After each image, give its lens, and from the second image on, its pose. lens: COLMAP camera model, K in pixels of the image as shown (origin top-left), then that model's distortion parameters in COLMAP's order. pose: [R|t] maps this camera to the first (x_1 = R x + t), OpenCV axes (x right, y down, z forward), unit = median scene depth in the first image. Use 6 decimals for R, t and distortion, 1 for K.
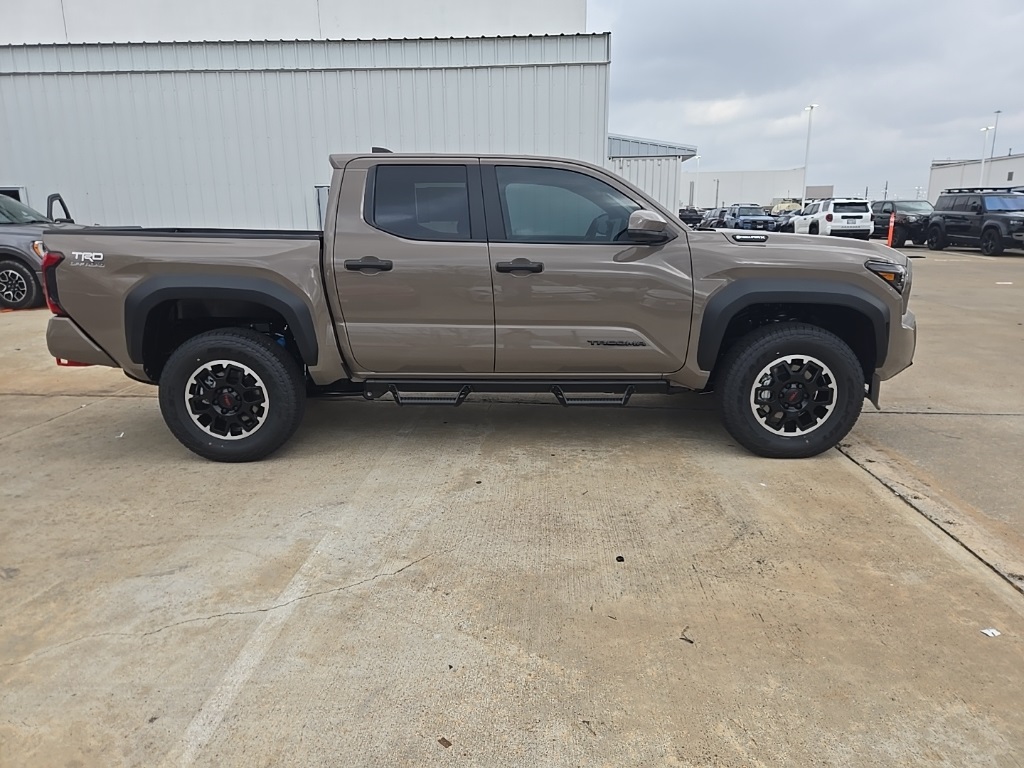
lens RADIAL K [[686.9, 0, 524.0], [0, 686.9, 382.4], [0, 0, 1]] dist [0.056425, -0.037195]
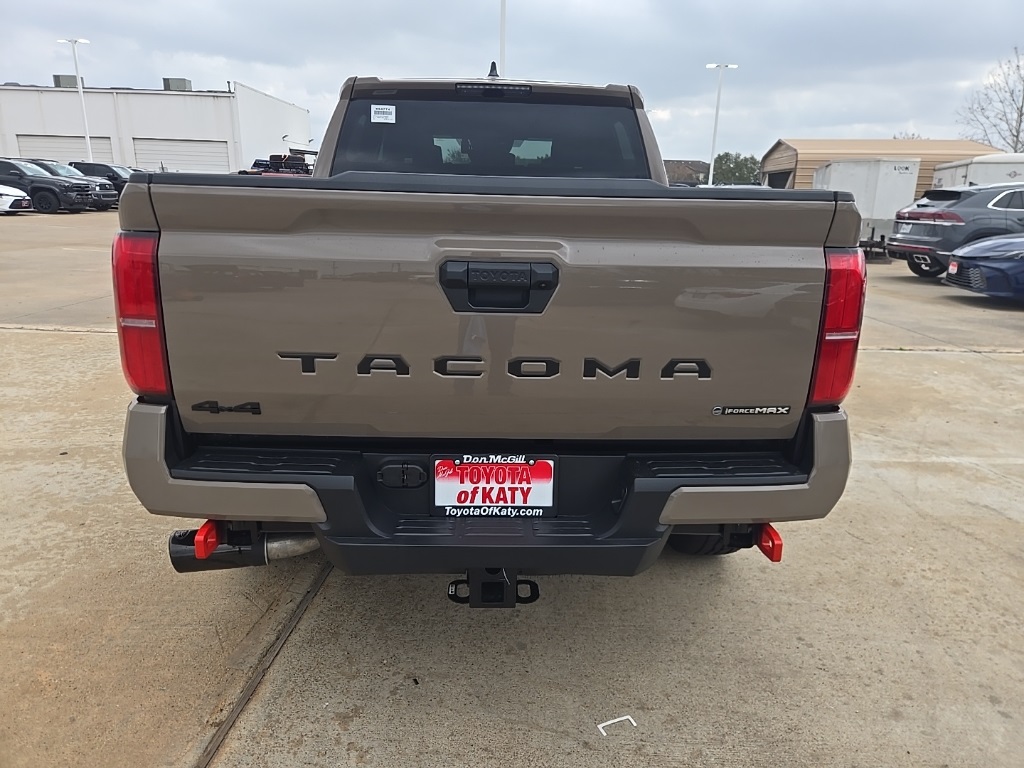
lens RADIAL K [[686.9, 0, 512.3], [0, 686.9, 380.6], [0, 0, 1]] dist [0.056425, -0.037195]
pose [[-0.045254, -0.258006, 0.965083, -1.072209], [0.205772, 0.942948, 0.261737, -0.260325], [-0.977553, 0.210432, 0.010418, 1.205577]]
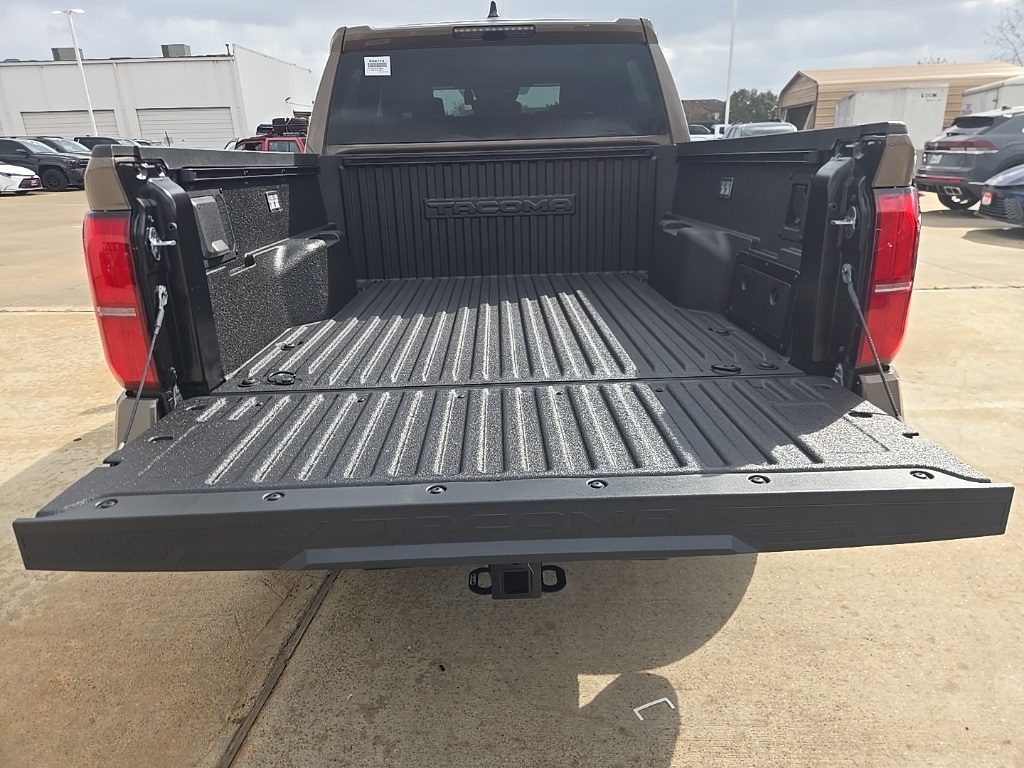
lens RADIAL K [[686.9, 0, 512.3], [0, 686.9, 379.5], [0, 0, 1]] dist [0.056425, -0.037195]
pose [[-0.031474, -0.315430, 0.948427, -1.037246], [0.256850, 0.914478, 0.312663, -0.259964], [-0.965939, 0.253444, 0.052236, 1.201446]]
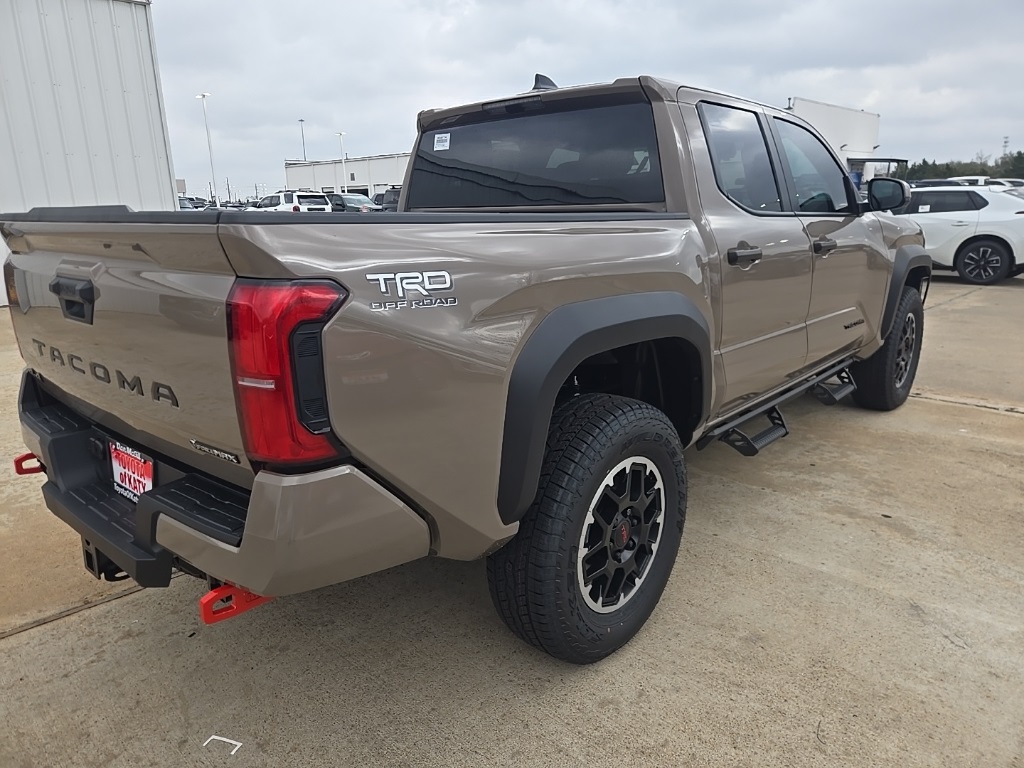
lens RADIAL K [[686.9, 0, 510.2], [0, 686.9, 380.5], [0, 0, 1]] dist [0.056425, -0.037195]
pose [[0.657736, -0.192017, 0.728363, -0.855060], [0.189580, 0.978035, 0.086640, -0.150342], [-0.729001, 0.081096, 0.679691, 0.715788]]
